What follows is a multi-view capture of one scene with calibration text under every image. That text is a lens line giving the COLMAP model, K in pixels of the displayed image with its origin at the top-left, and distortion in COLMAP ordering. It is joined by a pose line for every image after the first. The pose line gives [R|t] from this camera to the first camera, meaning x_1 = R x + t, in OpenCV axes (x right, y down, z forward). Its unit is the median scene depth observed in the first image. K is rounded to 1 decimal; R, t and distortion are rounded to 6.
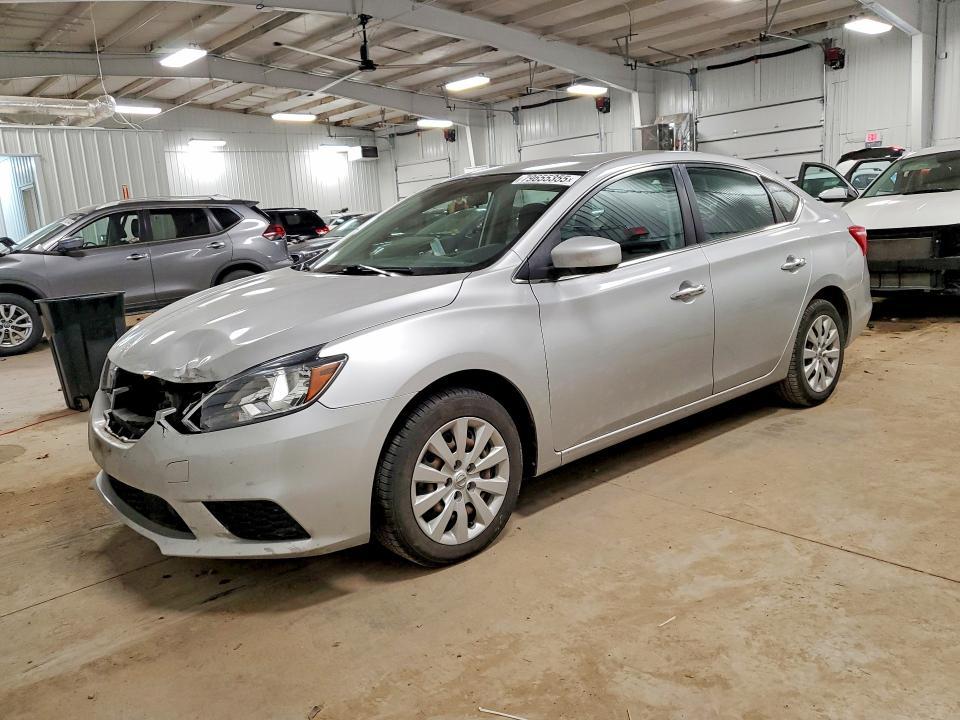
lens RADIAL K [[724.9, 0, 480.0], [0, 724.9, 360.0], [0, 0, 1]] dist [0.037213, 0.000566]
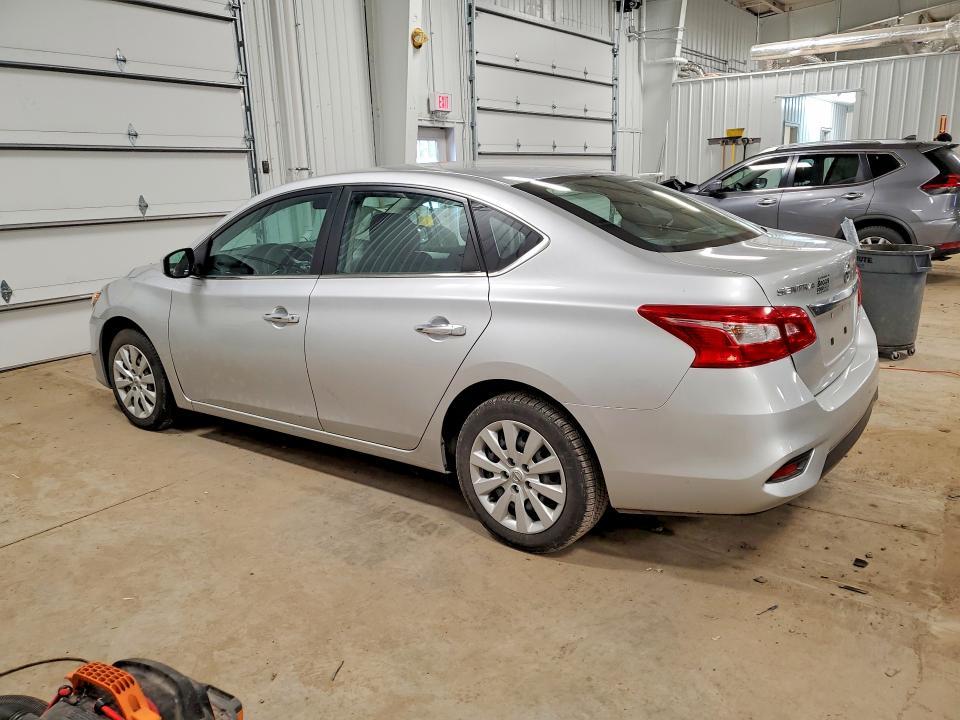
lens RADIAL K [[744.4, 0, 480.0], [0, 744.4, 360.0], [0, 0, 1]] dist [0.066876, 0.002107]
pose [[0.190272, 0.264500, -0.945429, 1.465219], [-0.160278, 0.958471, 0.235892, -0.348682], [0.968560, 0.106648, 0.224763, 1.144168]]
